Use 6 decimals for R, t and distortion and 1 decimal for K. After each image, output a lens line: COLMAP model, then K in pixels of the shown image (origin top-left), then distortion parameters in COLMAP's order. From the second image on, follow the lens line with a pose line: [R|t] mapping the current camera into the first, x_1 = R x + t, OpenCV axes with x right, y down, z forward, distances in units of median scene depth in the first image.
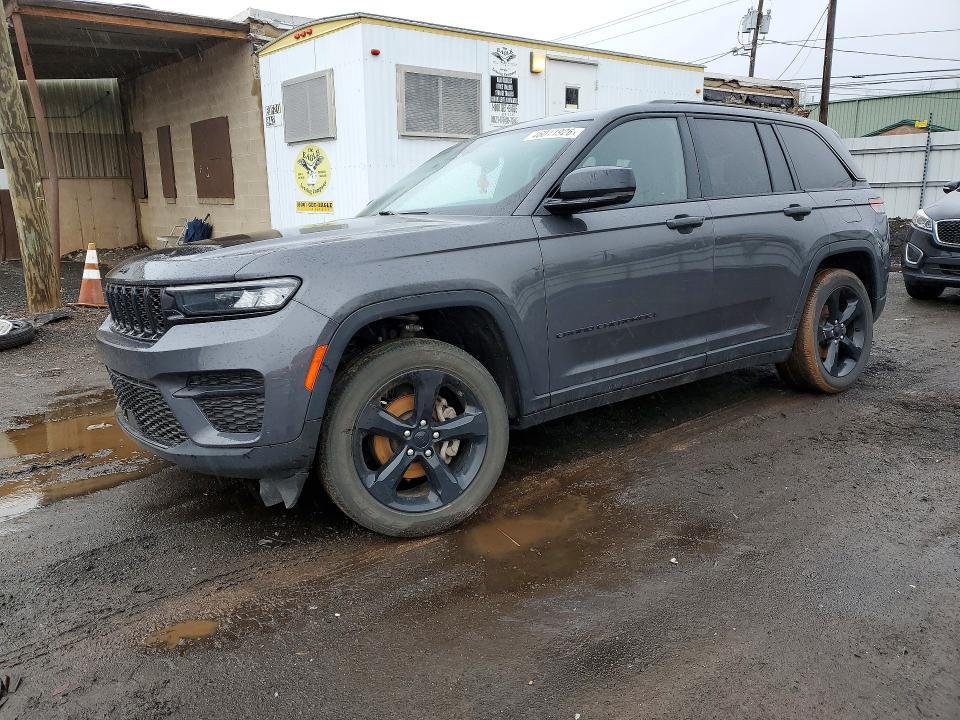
lens RADIAL K [[751.4, 0, 480.0], [0, 751.4, 360.0], [0, 0, 1]] dist [0.009301, 0.007243]
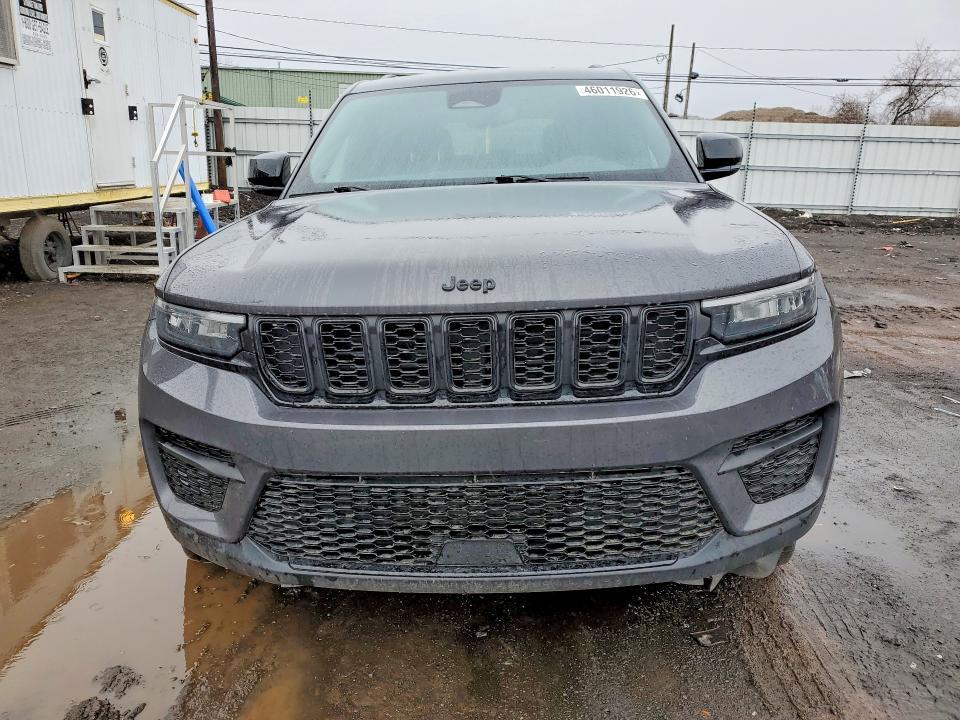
lens RADIAL K [[751.4, 0, 480.0], [0, 751.4, 360.0], [0, 0, 1]] dist [0.009301, 0.007243]
pose [[0.620447, -0.168596, 0.765912, -0.922615], [0.134925, 0.985004, 0.107524, -0.129367], [-0.772555, 0.036628, 0.633891, 0.691306]]
